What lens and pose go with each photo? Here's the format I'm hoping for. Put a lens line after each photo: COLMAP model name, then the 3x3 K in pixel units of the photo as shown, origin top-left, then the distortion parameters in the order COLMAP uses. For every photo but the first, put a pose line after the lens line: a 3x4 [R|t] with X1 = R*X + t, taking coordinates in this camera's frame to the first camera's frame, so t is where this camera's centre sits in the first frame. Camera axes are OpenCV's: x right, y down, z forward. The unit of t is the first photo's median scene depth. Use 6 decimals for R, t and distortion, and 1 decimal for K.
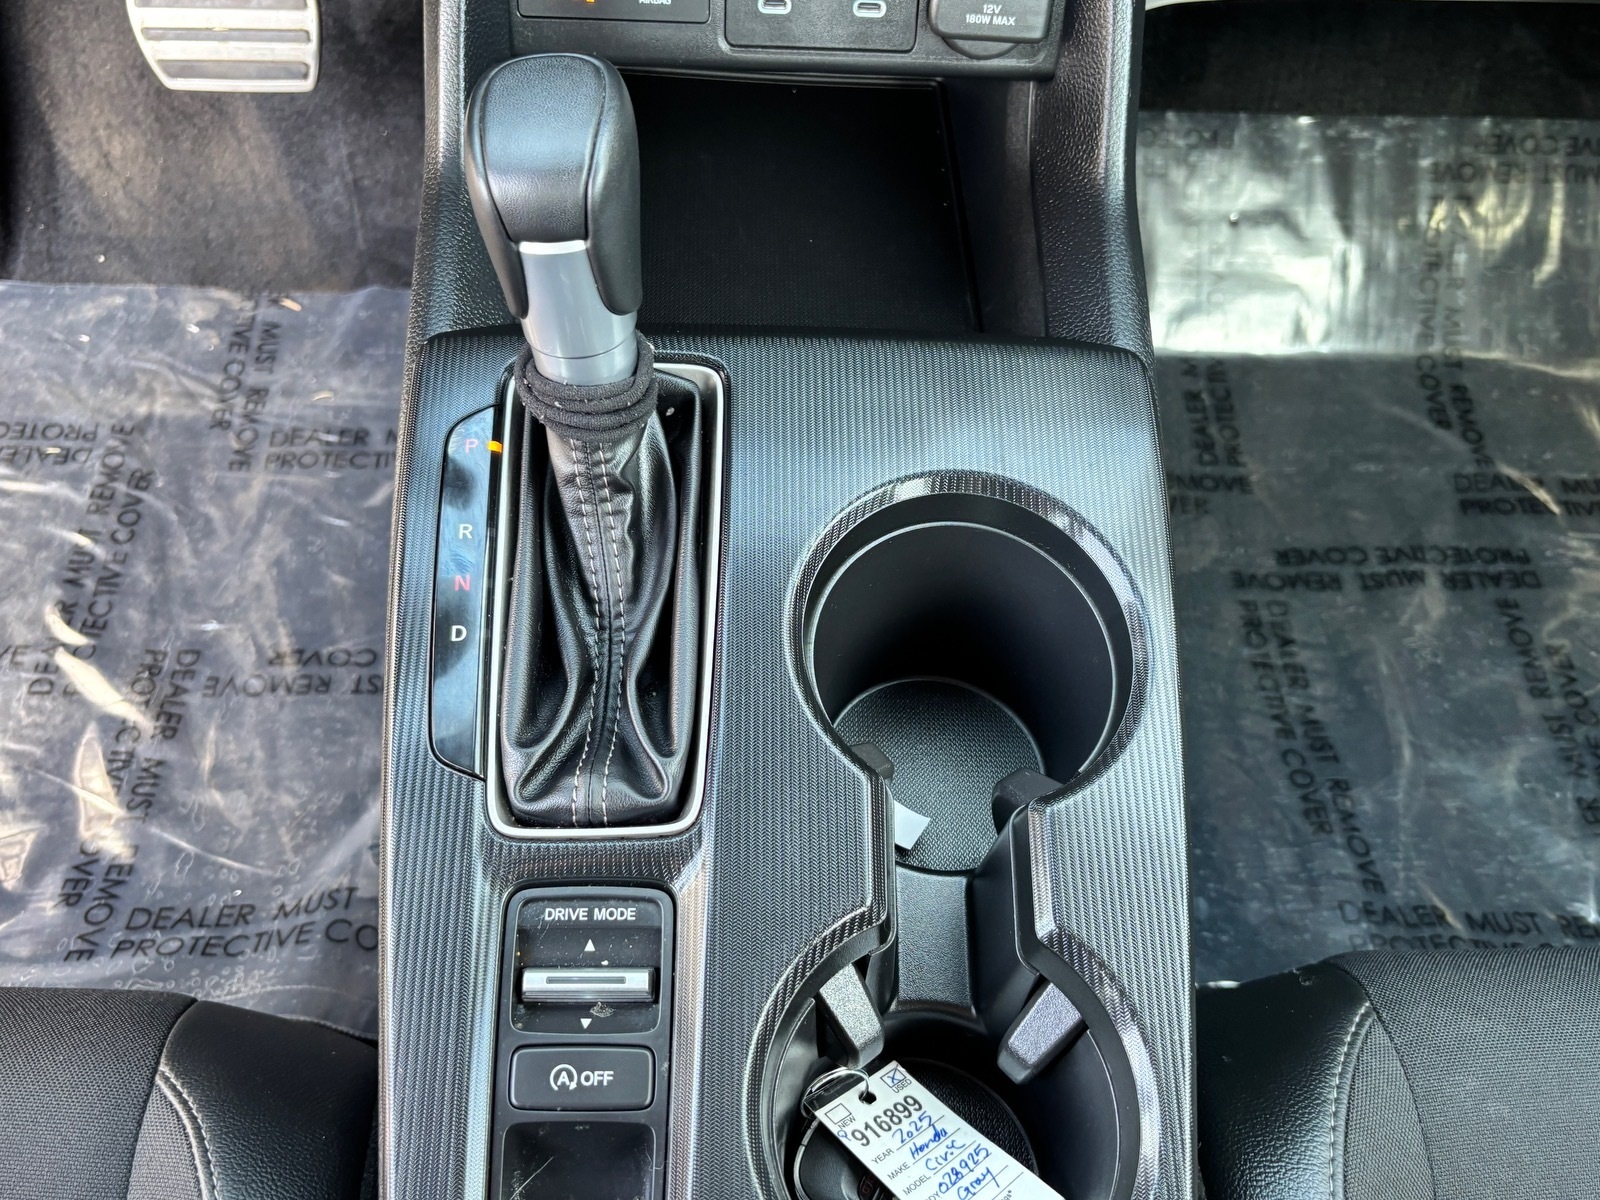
lens RADIAL K [[1412.4, 0, 810.0], [0, 1412.4, 603.9], [0, 0, 1]] dist [0.034043, -0.047697]
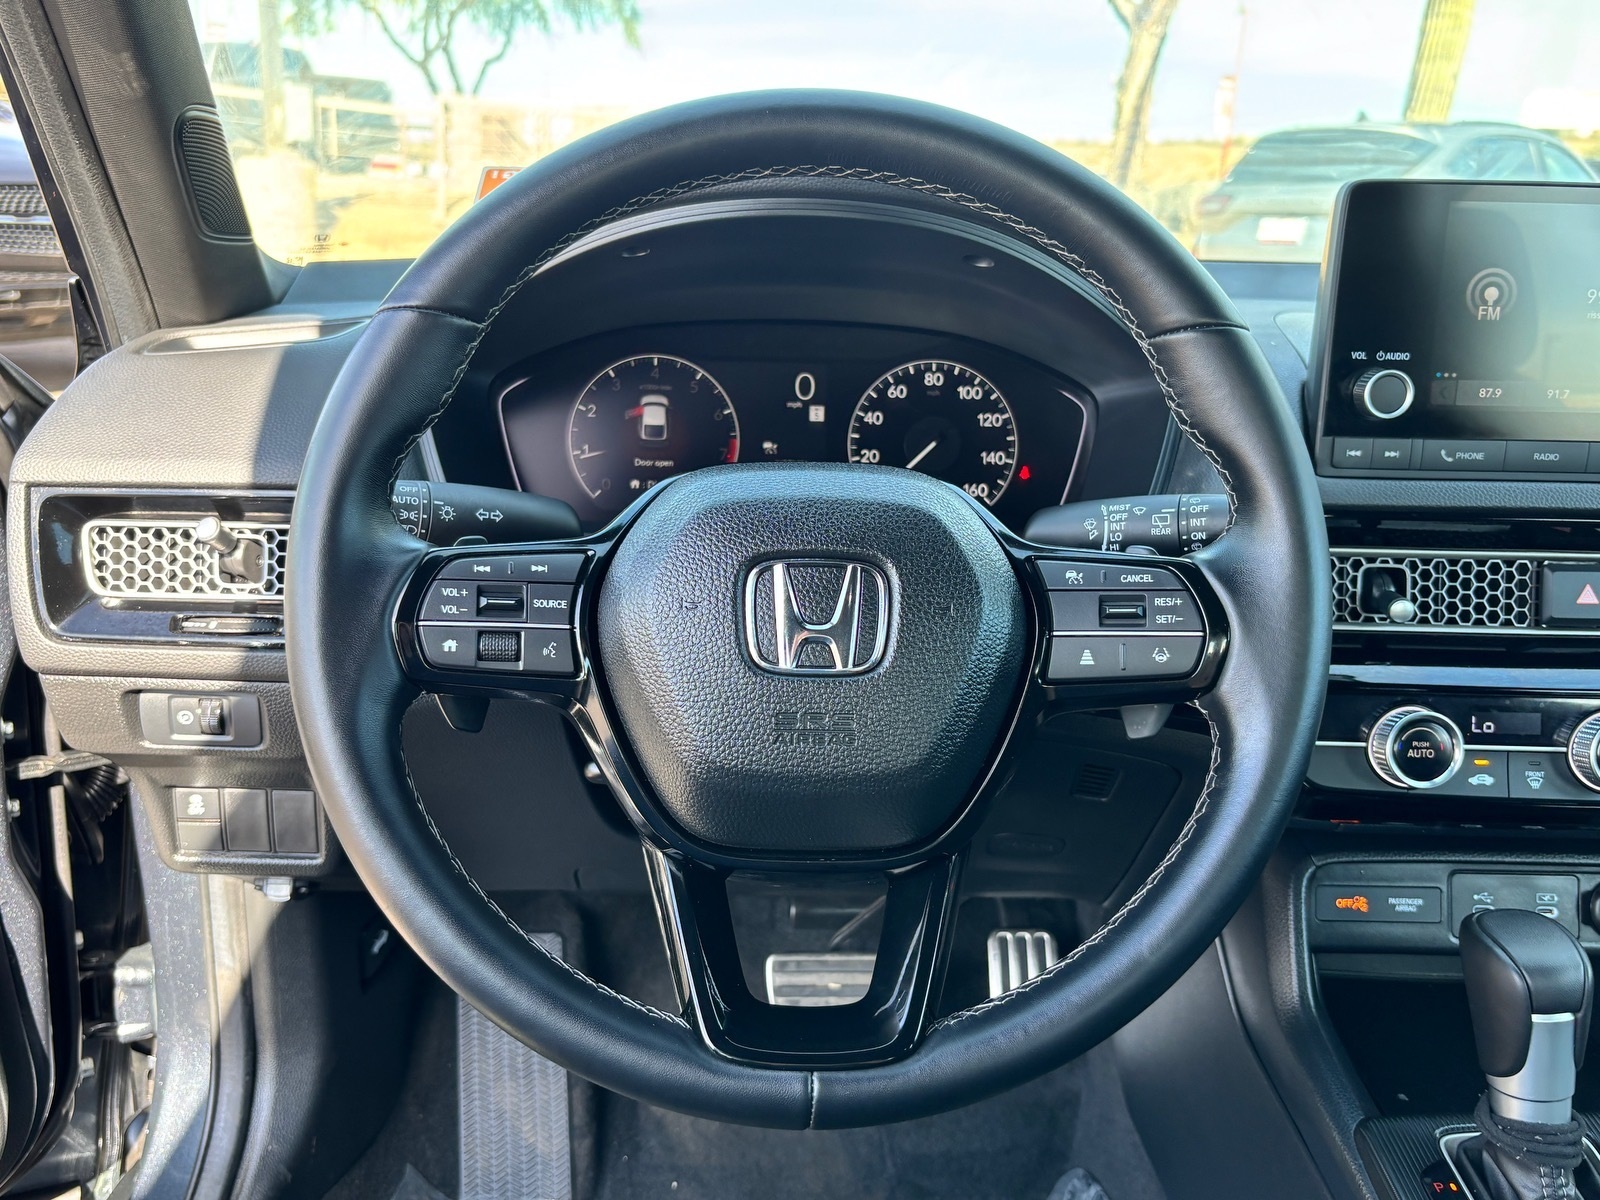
lens RADIAL K [[1412.4, 0, 786.3], [0, 1412.4, 616.7], [0, 0, 1]] dist [0.034043, -0.047697]
pose [[0.999441, -0.026928, -0.019799, -0.381480], [0.007731, 0.762568, -0.646862, 0.162650], [0.032517, 0.646348, 0.762350, -0.198606]]
